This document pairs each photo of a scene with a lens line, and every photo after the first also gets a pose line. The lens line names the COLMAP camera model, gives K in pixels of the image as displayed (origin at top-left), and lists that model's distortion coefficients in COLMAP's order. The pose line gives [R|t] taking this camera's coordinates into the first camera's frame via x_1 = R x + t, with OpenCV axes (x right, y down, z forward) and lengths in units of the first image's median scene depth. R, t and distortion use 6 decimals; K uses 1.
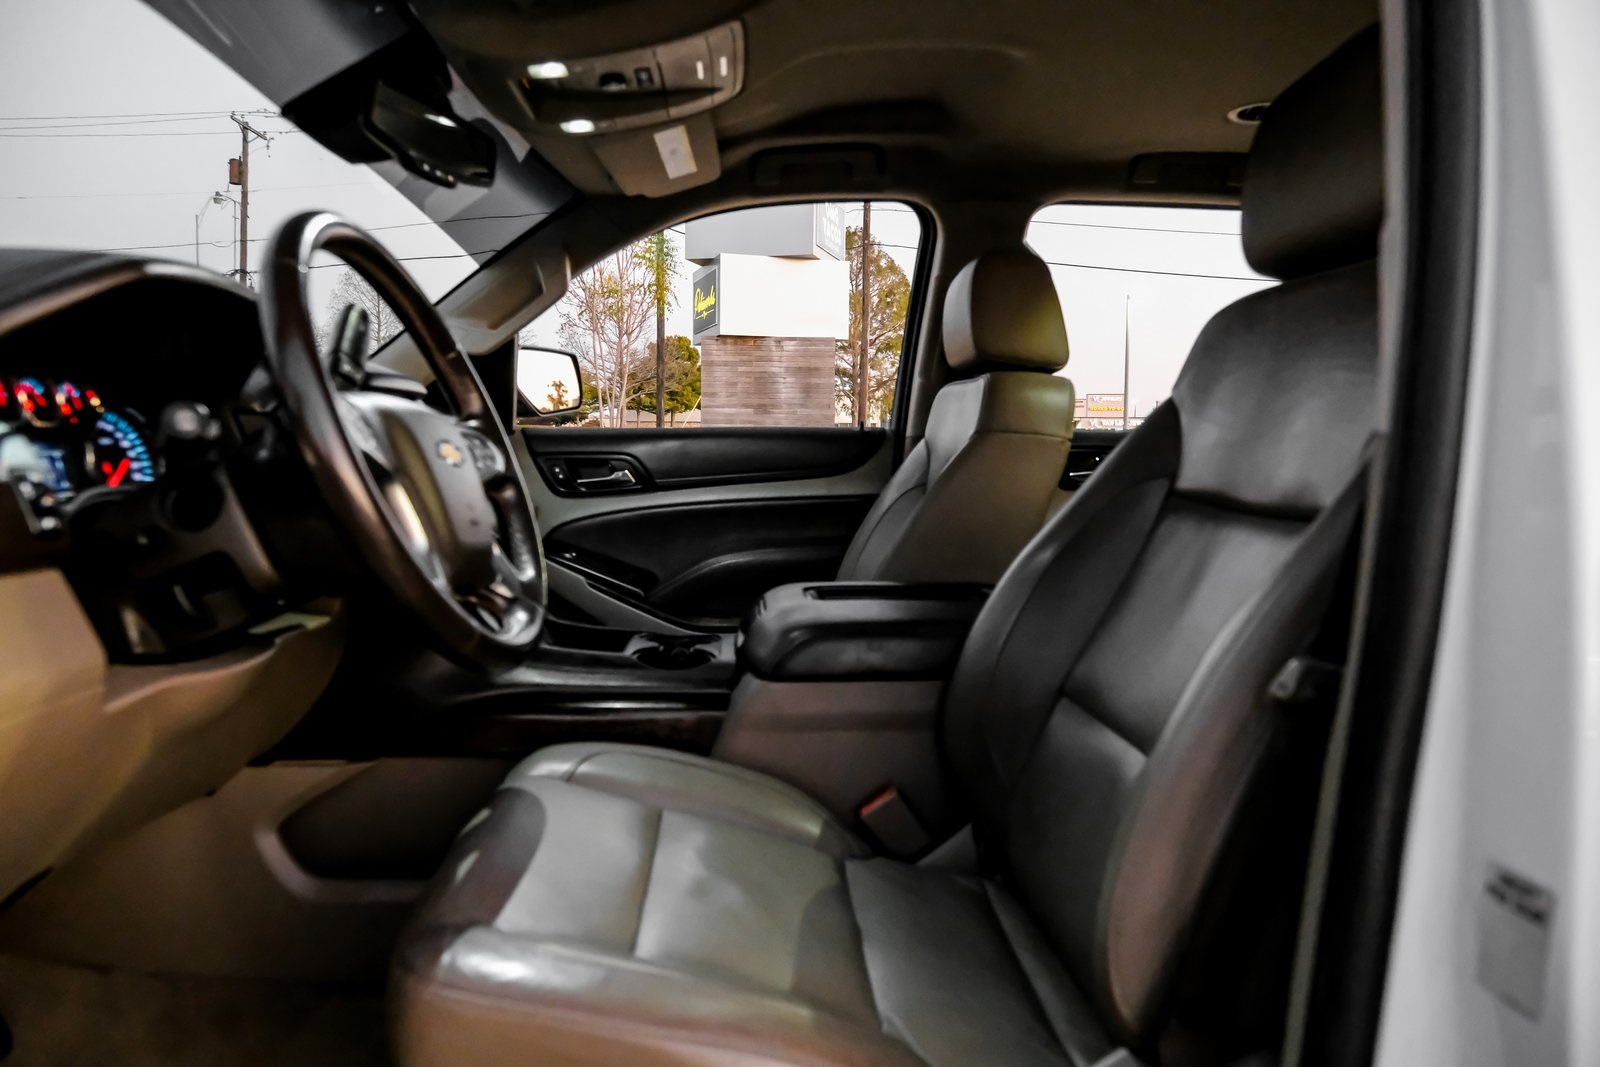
lens RADIAL K [[1099.1, 0, 810.7], [0, 1099.1, 536.8], [0, 0, 1]] dist [-0.052898, 0.071694]
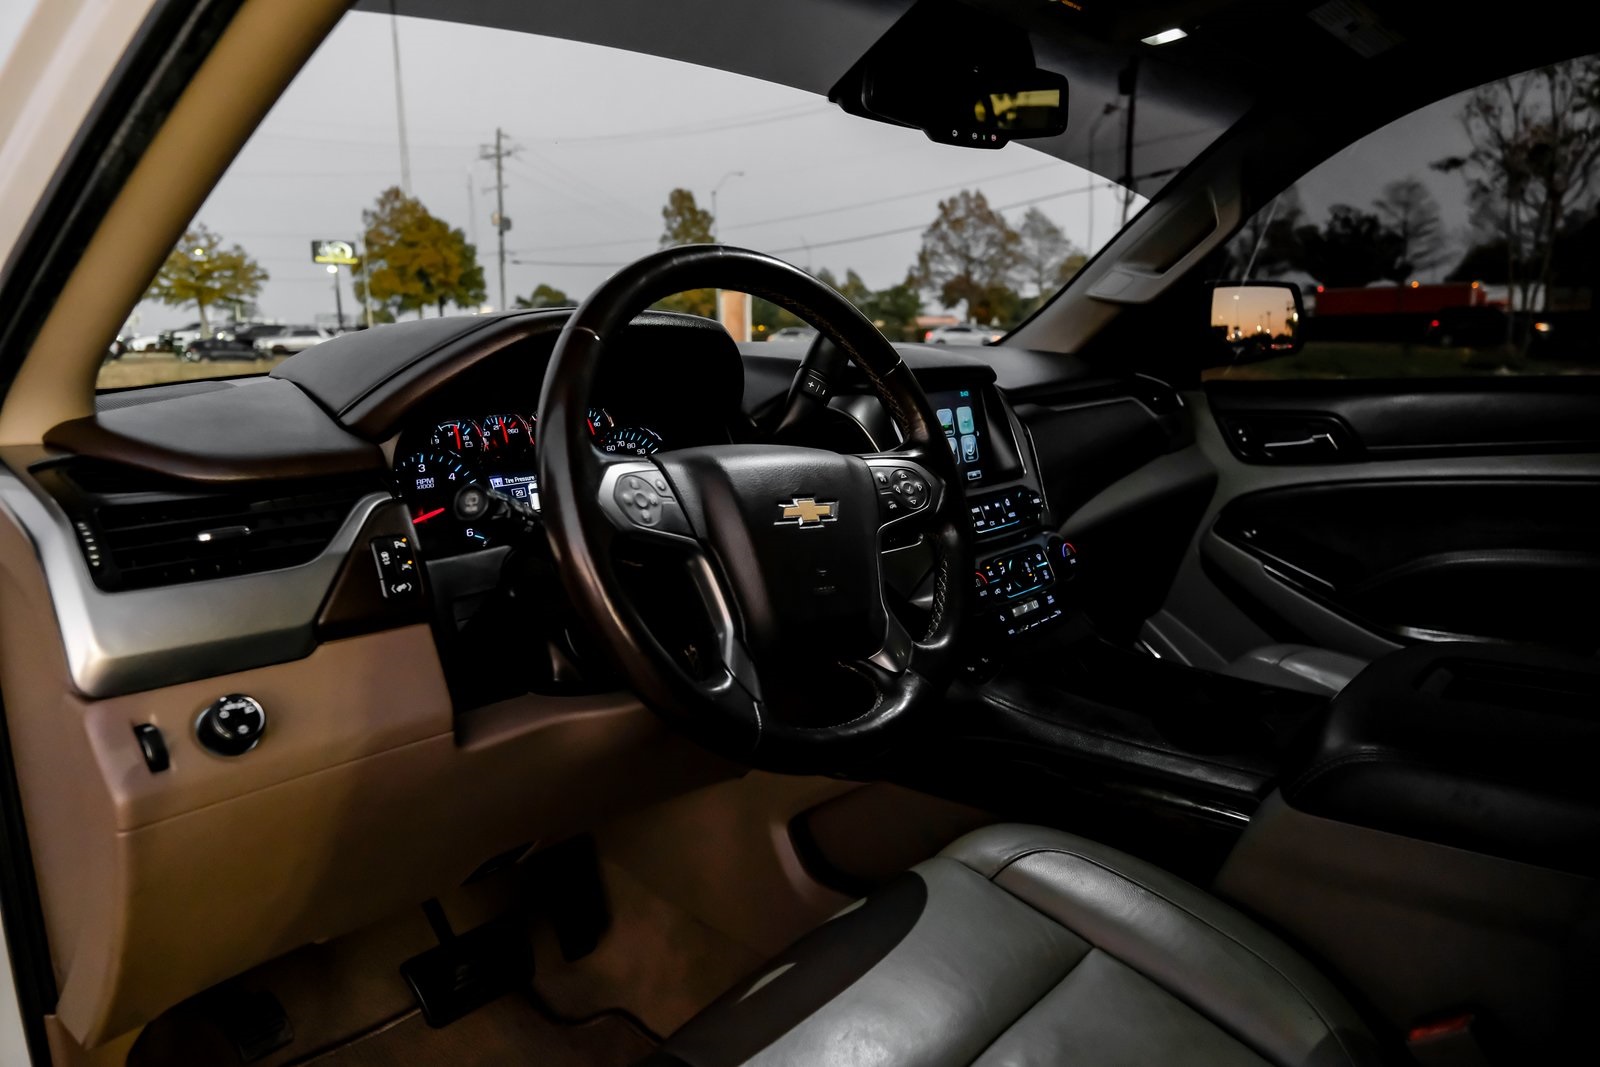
lens RADIAL K [[1099.1, 0, 810.7], [0, 1099.1, 536.8], [0, 0, 1]] dist [-0.052898, 0.071694]
pose [[0.719327, 0.093445, -0.688358, 0.213959], [-0.025161, 0.993766, 0.108612, -0.114612], [0.694216, -0.060808, 0.717194, 0.281811]]
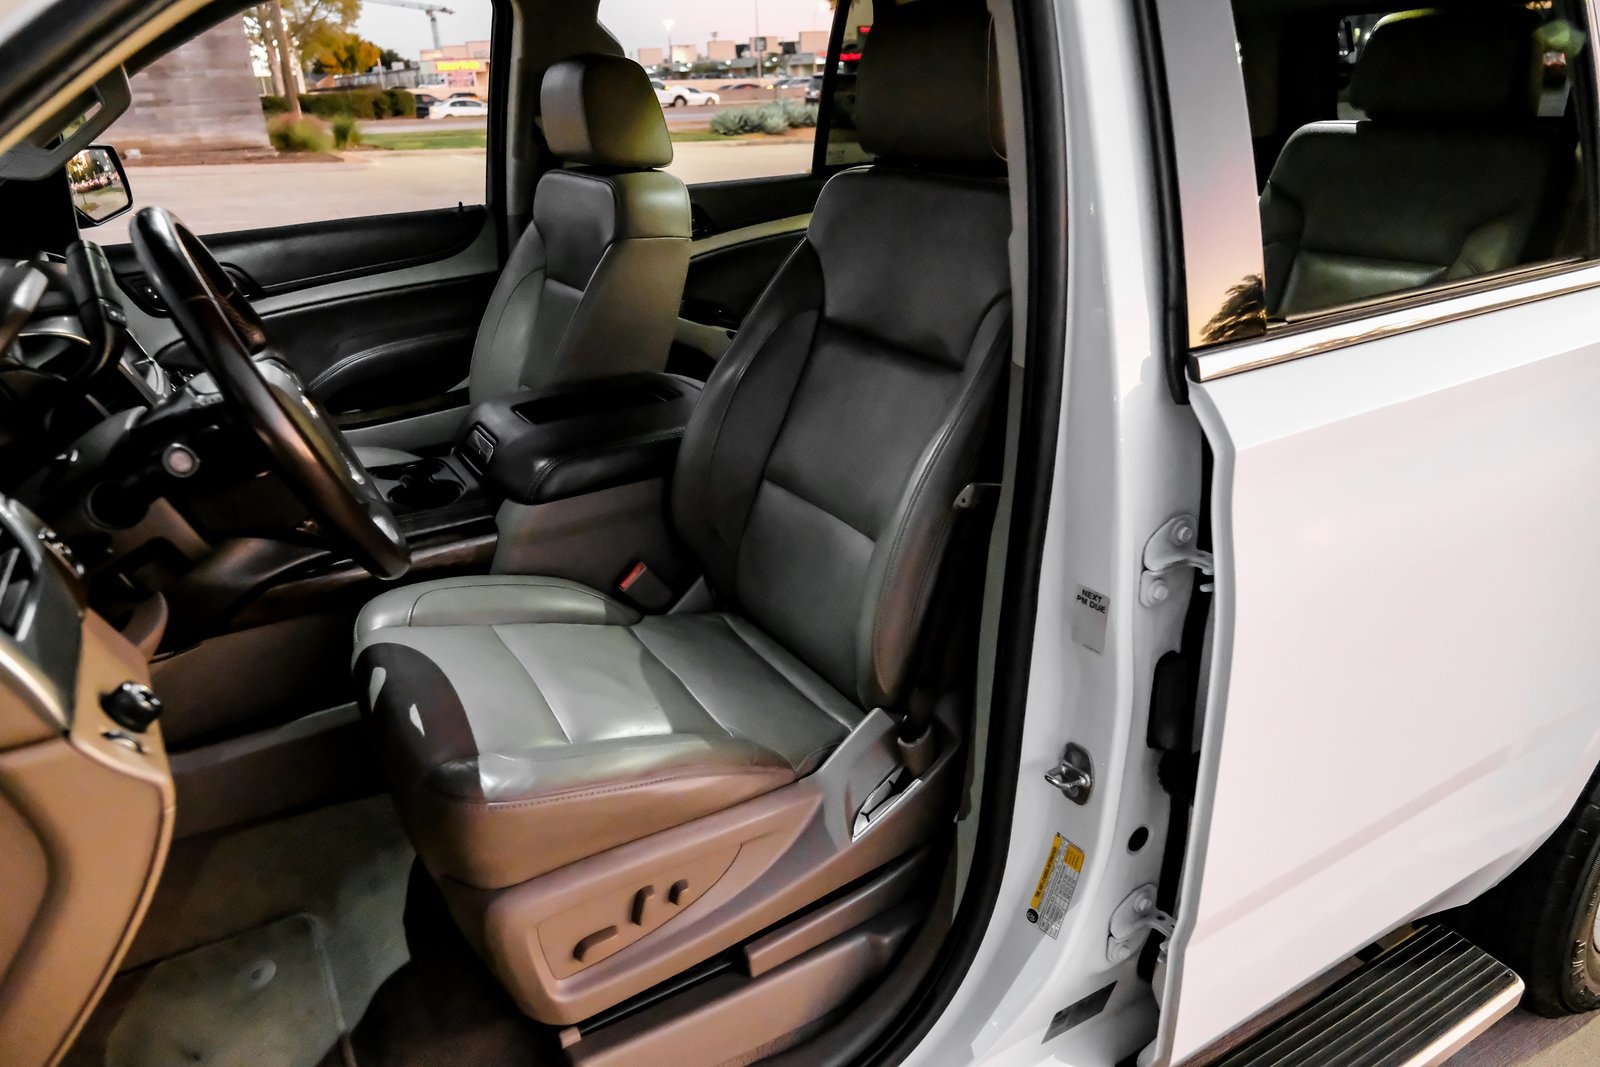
lens RADIAL K [[1099.1, 0, 810.7], [0, 1099.1, 536.8], [0, 0, 1]] dist [-0.052898, 0.071694]
pose [[0.888696, -0.217110, 0.403835, -0.268596], [0.083293, 0.942573, 0.323449, -0.210528], [-0.450868, -0.253811, 0.855744, -0.213221]]
